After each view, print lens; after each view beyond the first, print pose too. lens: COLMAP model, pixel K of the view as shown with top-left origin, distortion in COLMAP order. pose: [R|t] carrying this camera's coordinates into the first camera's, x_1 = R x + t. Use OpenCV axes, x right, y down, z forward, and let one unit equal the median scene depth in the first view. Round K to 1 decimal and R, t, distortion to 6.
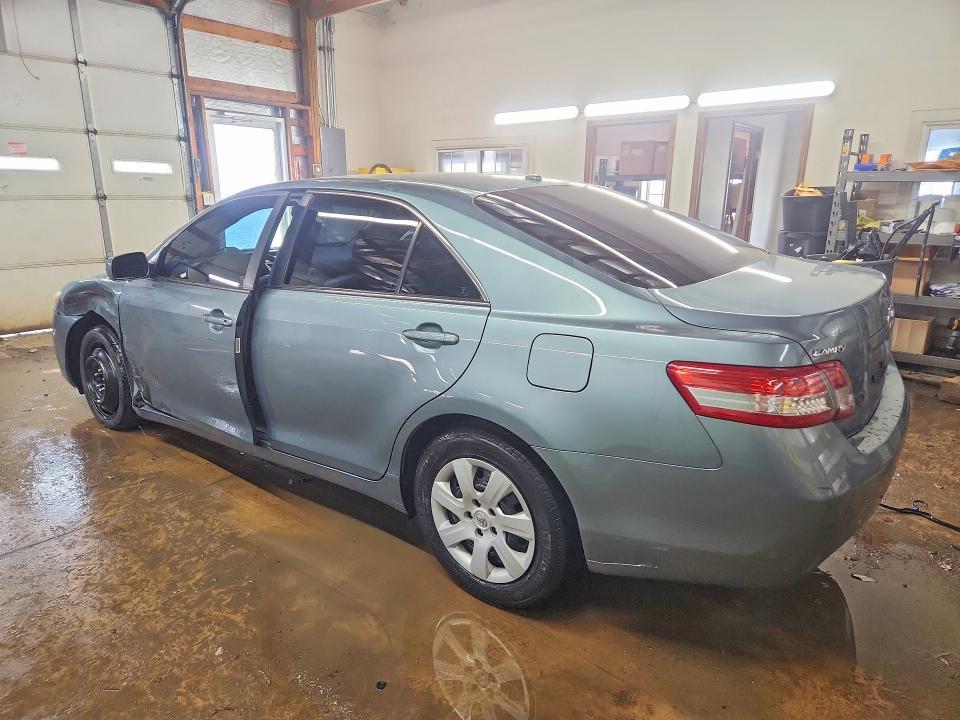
lens RADIAL K [[604.4, 0, 480.0], [0, 604.4, 360.0], [0, 0, 1]] dist [0.006417, 0.001427]
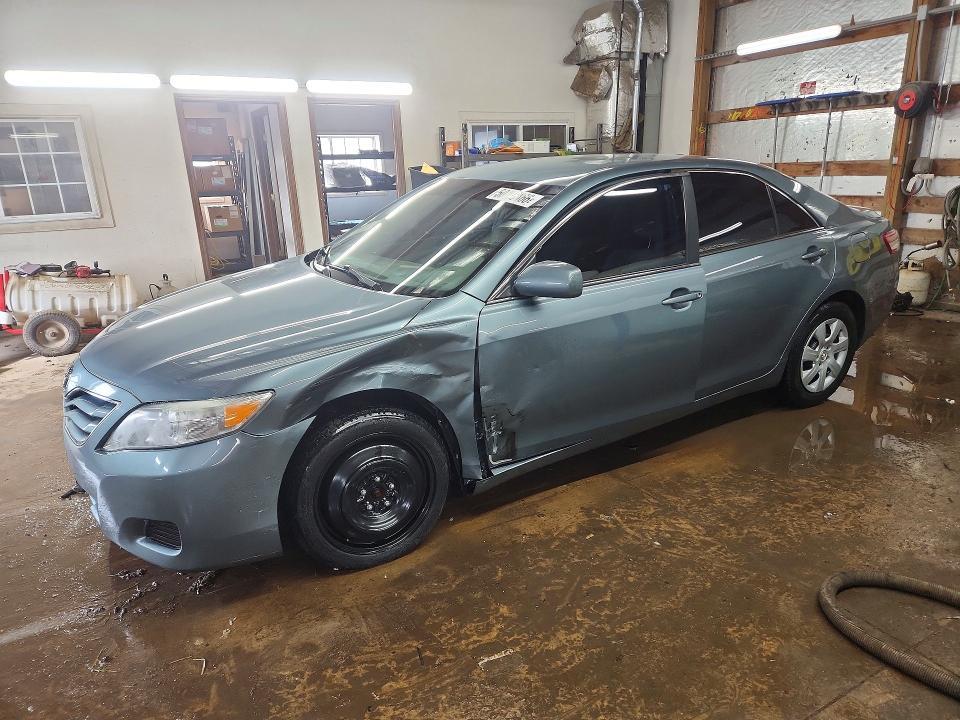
lens RADIAL K [[604.4, 0, 480.0], [0, 604.4, 360.0], [0, 0, 1]] dist [0.006417, 0.001427]
pose [[0.402059, -0.290113, 0.868437, -0.643047], [0.270903, 0.943702, 0.189837, -0.107022], [-0.874620, 0.158937, 0.458016, 0.363587]]
